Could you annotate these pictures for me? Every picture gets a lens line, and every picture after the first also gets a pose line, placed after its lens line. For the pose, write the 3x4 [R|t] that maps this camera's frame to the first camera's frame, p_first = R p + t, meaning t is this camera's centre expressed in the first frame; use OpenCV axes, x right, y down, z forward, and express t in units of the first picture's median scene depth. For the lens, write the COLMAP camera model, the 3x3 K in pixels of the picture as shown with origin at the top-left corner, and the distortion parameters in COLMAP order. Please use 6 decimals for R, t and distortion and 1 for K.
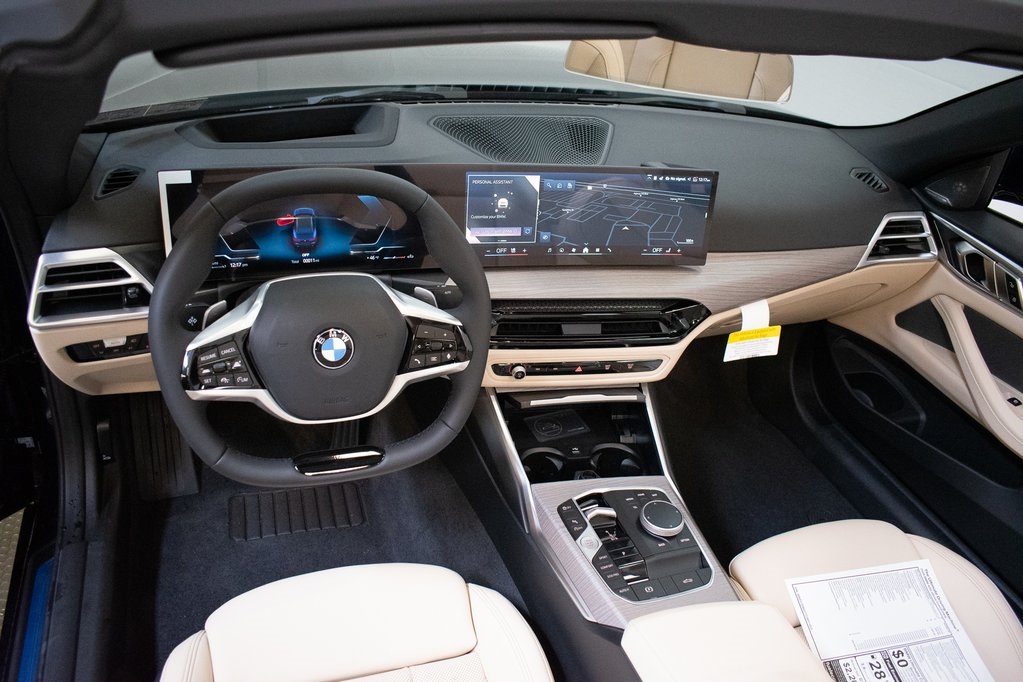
lens RADIAL K [[784.0, 0, 511.5], [0, 784.0, 341.0], [0, 0, 1]] dist [-0.089199, 0.000338]
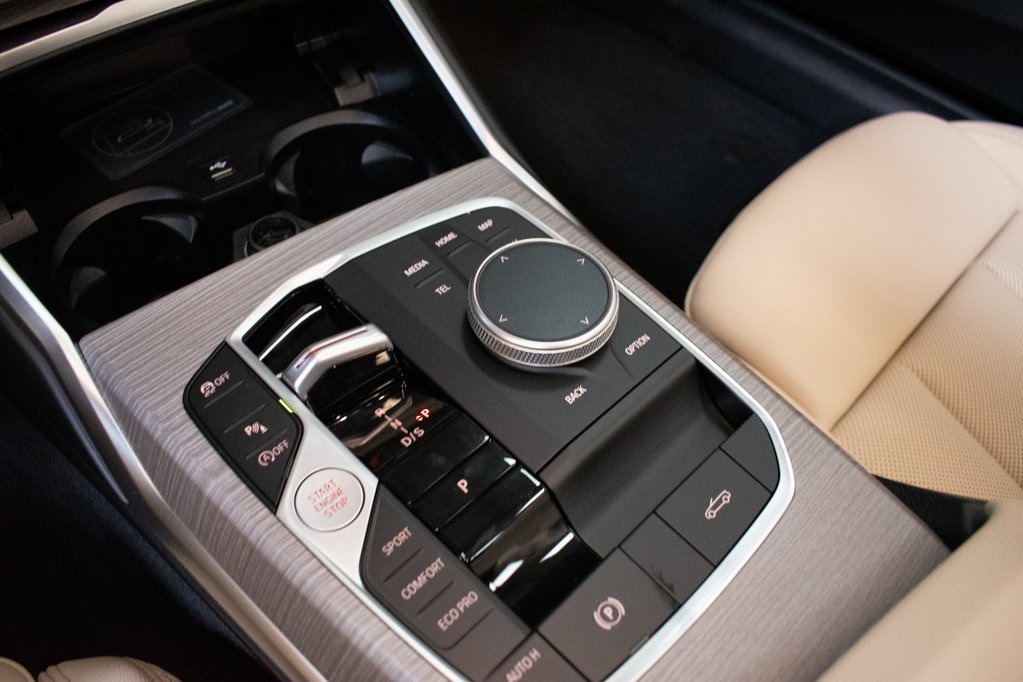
lens RADIAL K [[784.0, 0, 511.5], [0, 784.0, 341.0], [0, 0, 1]] dist [-0.089199, 0.000338]
pose [[0.907880, -0.369160, 0.198682, 0.111147], [0.266277, 0.873826, 0.406848, 0.110746], [-0.323806, -0.316464, 0.891628, 0.688498]]
